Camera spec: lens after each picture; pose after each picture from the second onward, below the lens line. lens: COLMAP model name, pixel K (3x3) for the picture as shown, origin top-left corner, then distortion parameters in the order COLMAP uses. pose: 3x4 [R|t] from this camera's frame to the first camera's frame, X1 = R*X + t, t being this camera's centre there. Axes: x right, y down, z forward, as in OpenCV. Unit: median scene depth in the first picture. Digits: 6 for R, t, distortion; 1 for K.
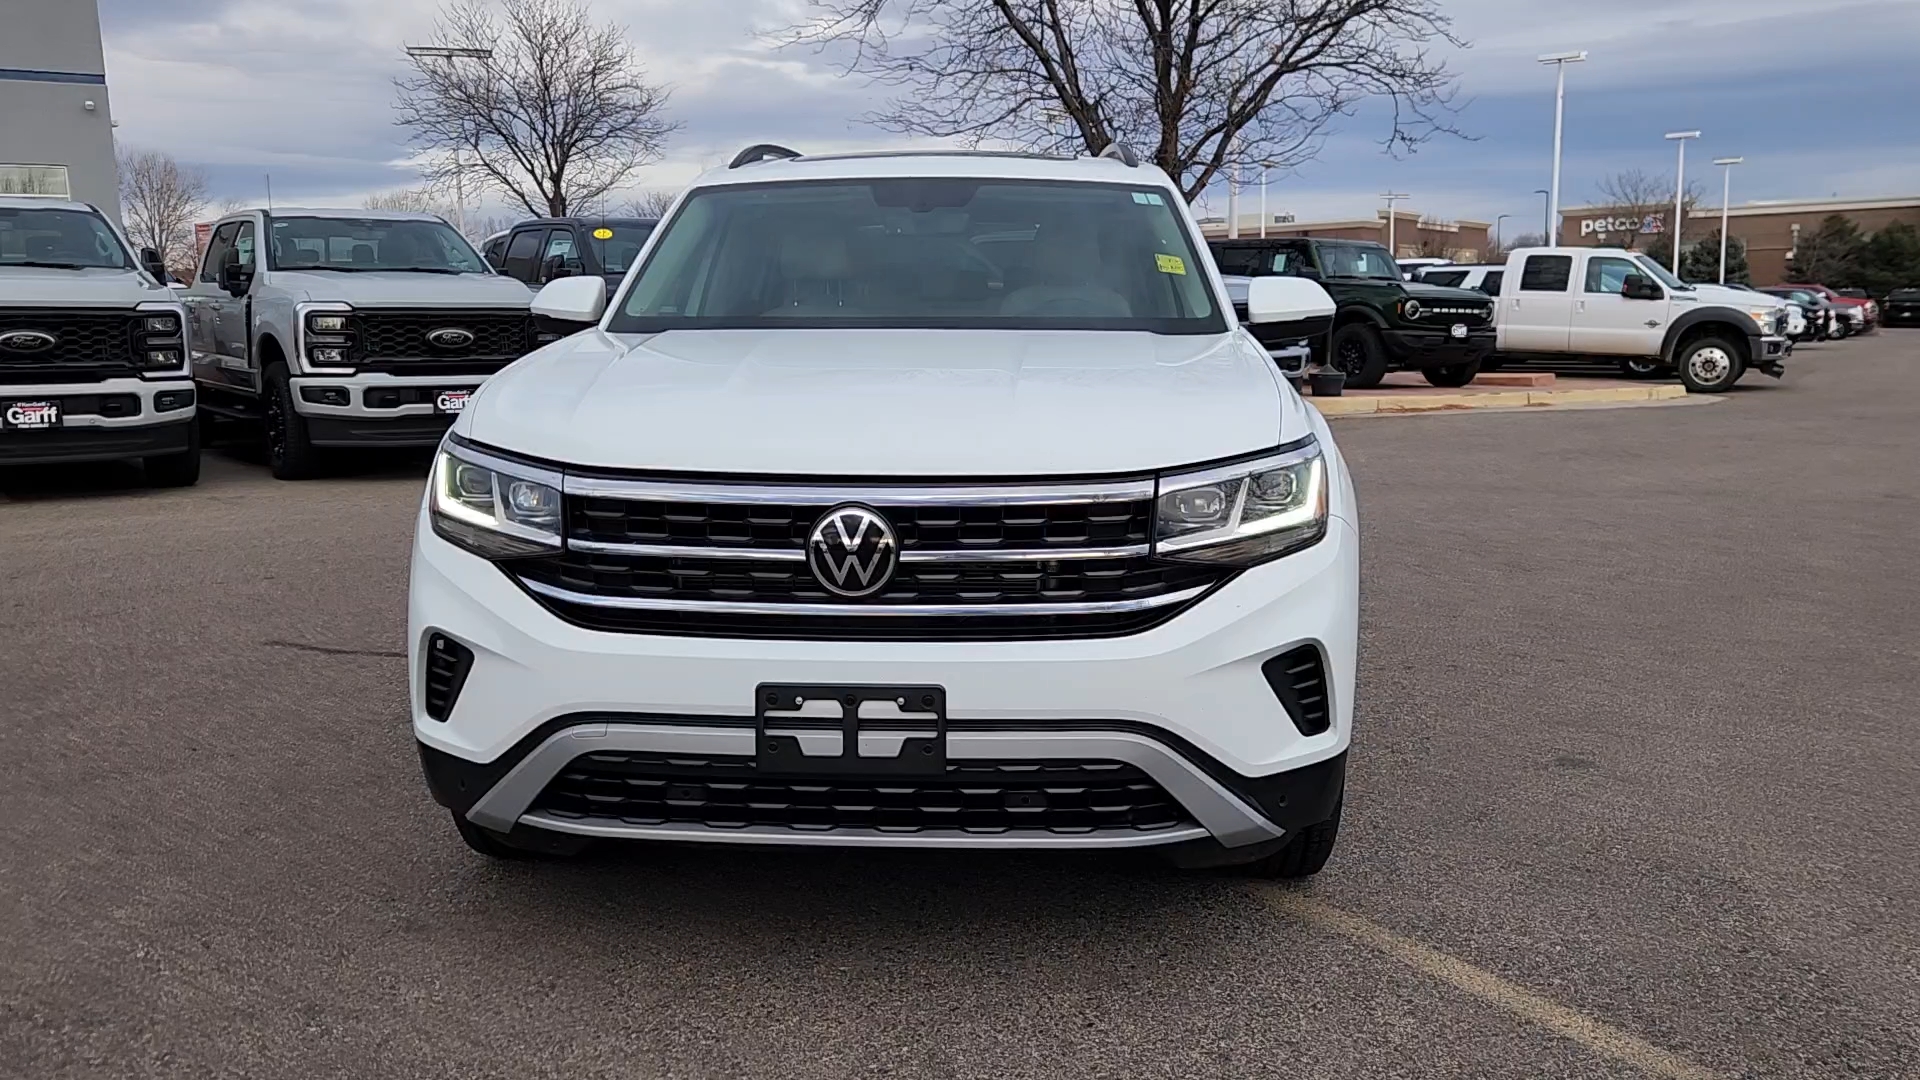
lens RADIAL K [[1627.5, 0, 948.2], [0, 1627.5, 547.5], [0, 0, 1]] dist [0.038425, -0.029263]
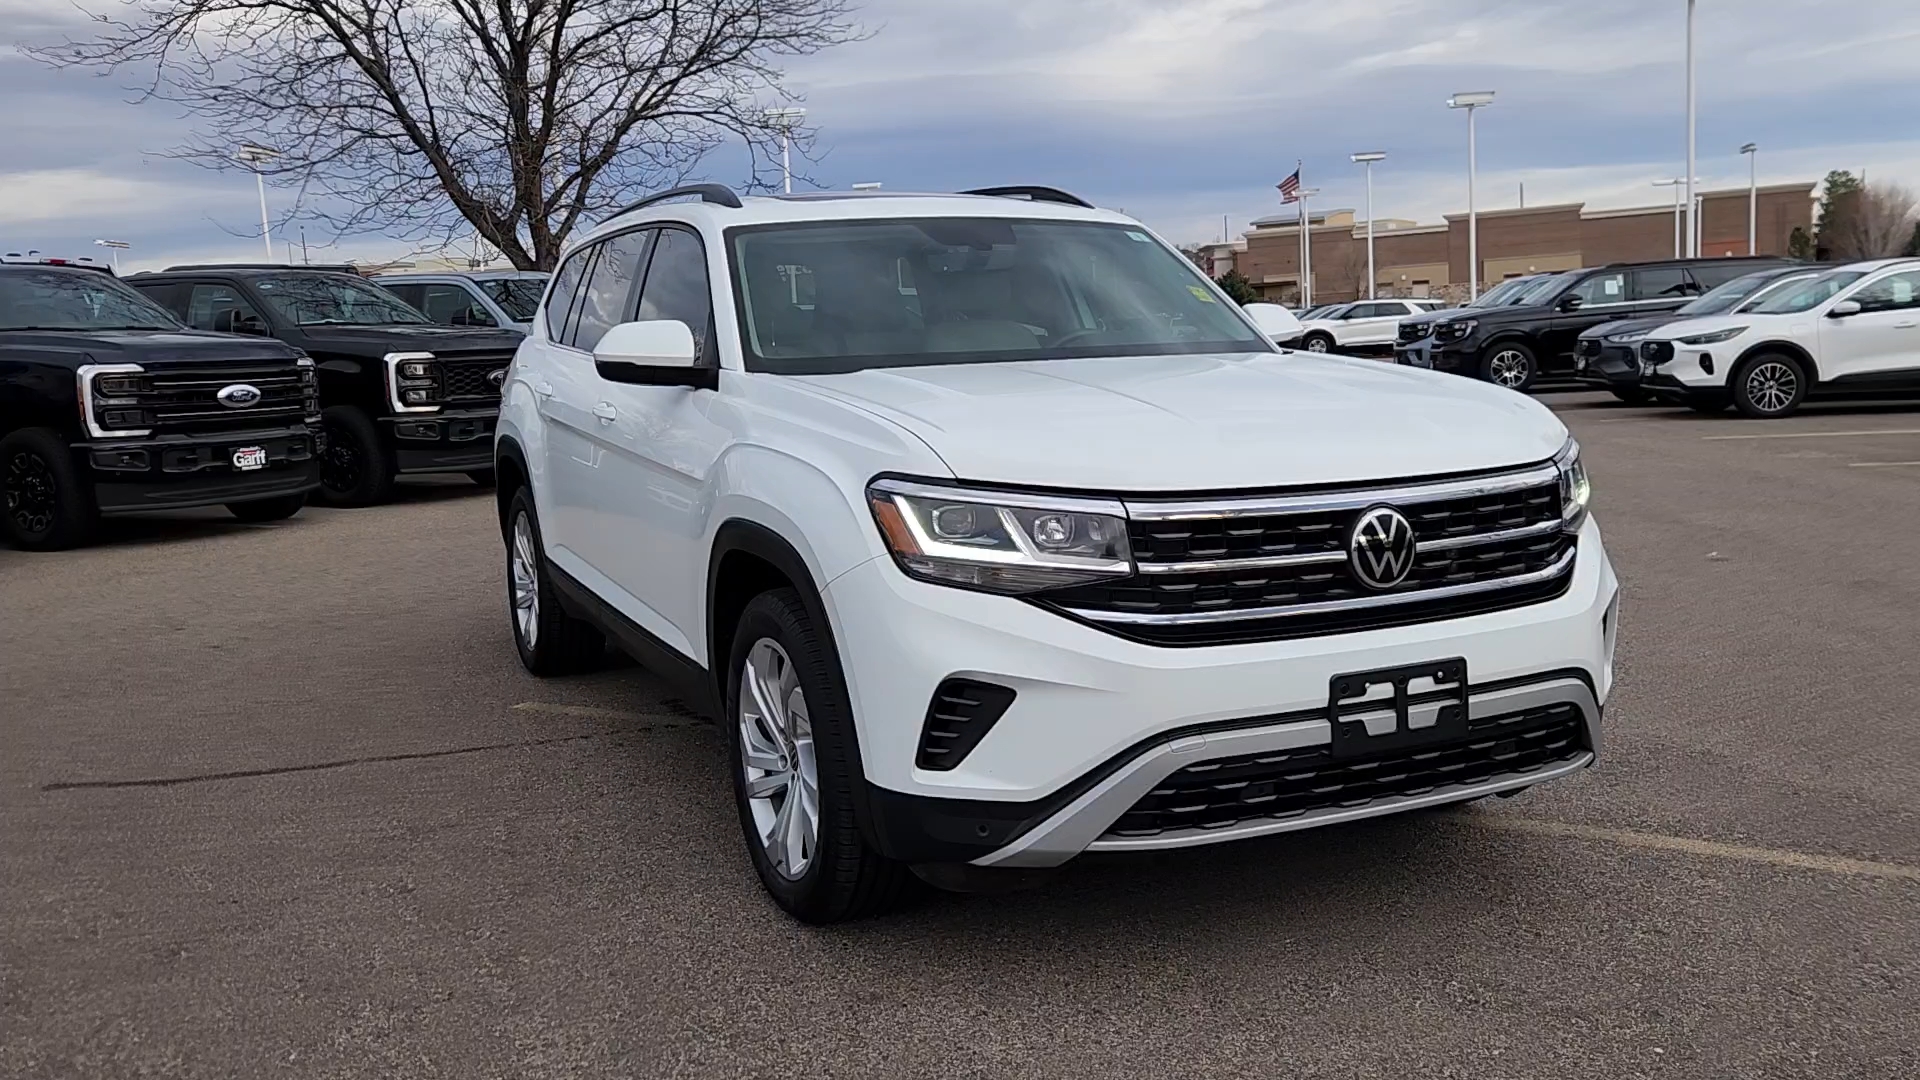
lens RADIAL K [[1627.5, 0, 950.4], [0, 1627.5, 542.0], [0, 0, 1]] dist [0.038425, -0.029263]
pose [[0.880272, -0.090452, 0.465767, -0.730102], [0.103945, 0.994578, -0.003302, -0.024927], [-0.462943, 0.051320, 0.884901, 0.127265]]
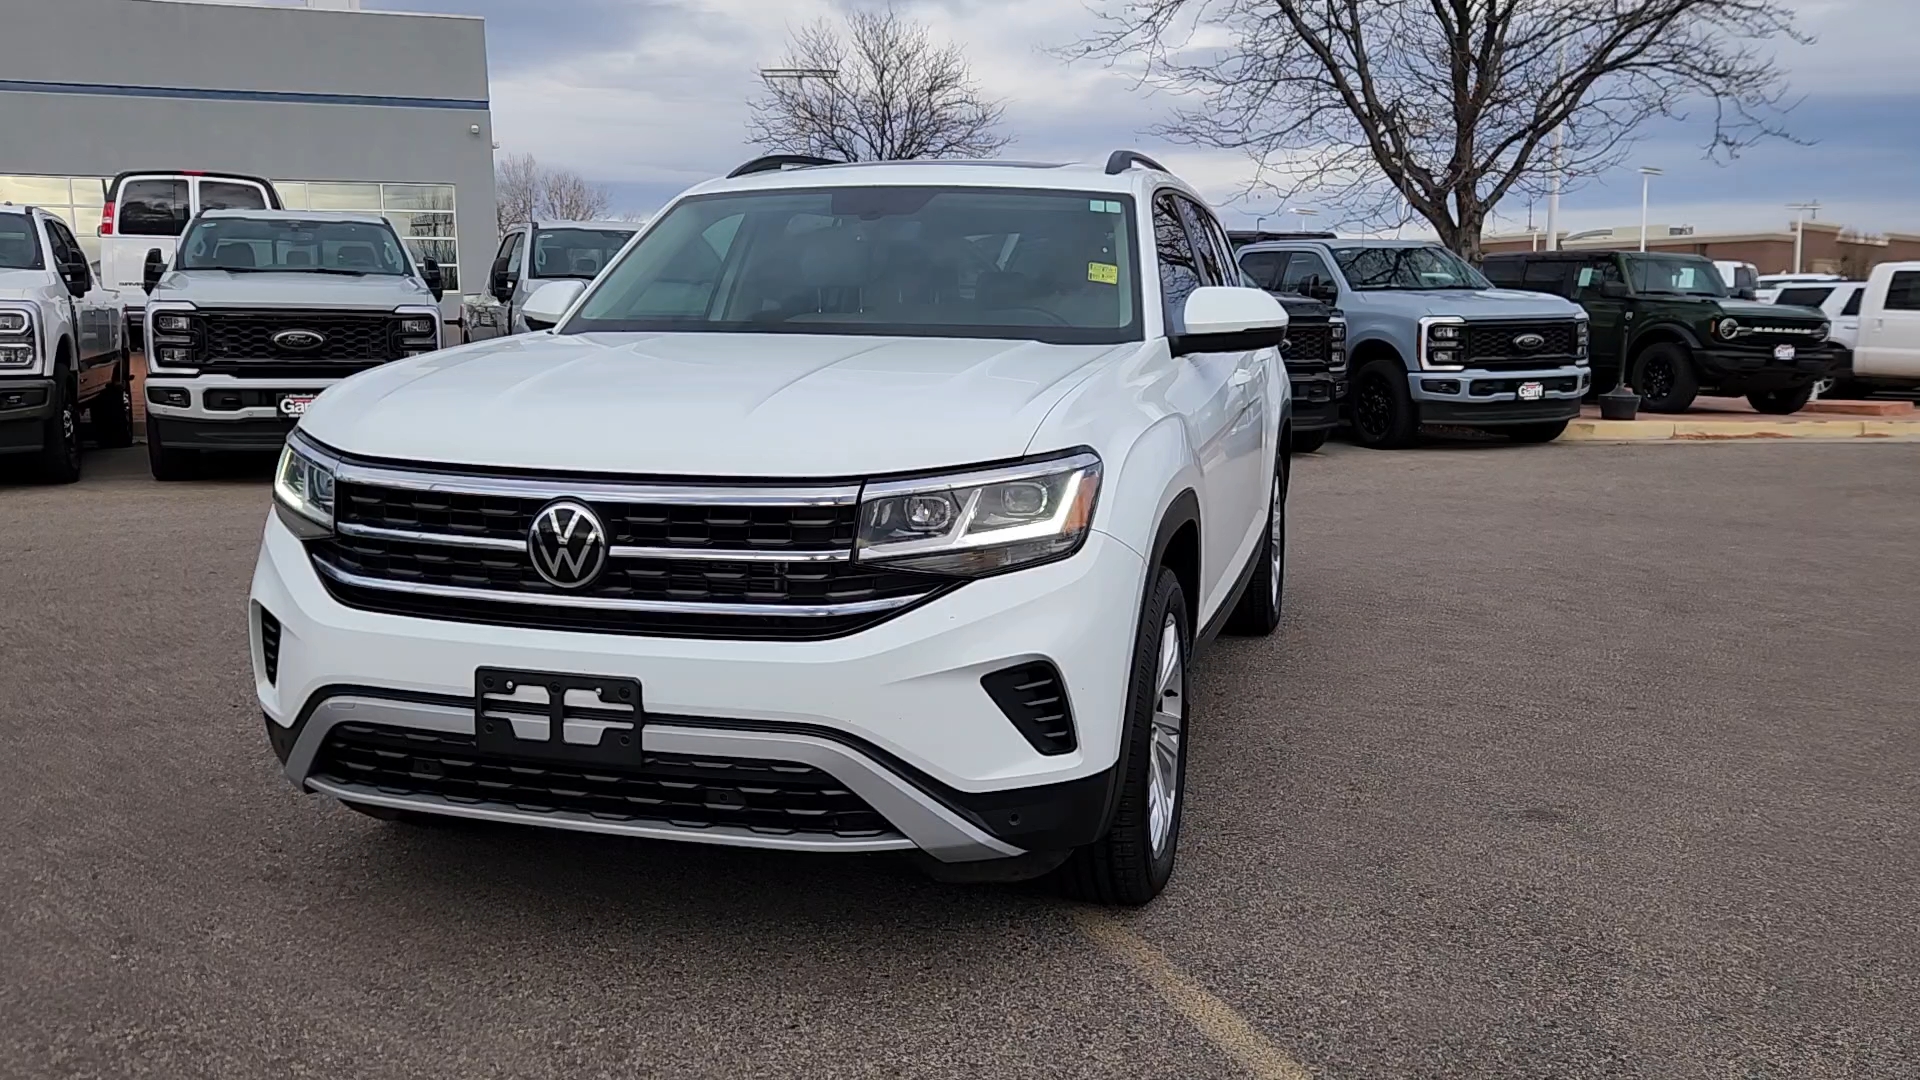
lens RADIAL K [[1627.5, 0, 948.5], [0, 1627.5, 548.3], [0, 0, 1]] dist [0.038425, -0.029263]
pose [[0.975491, 0.042692, -0.215857, 0.348575], [-0.044246, 0.999018, -0.002371, -0.002852], [0.215543, 0.011864, 0.976422, 0.034205]]
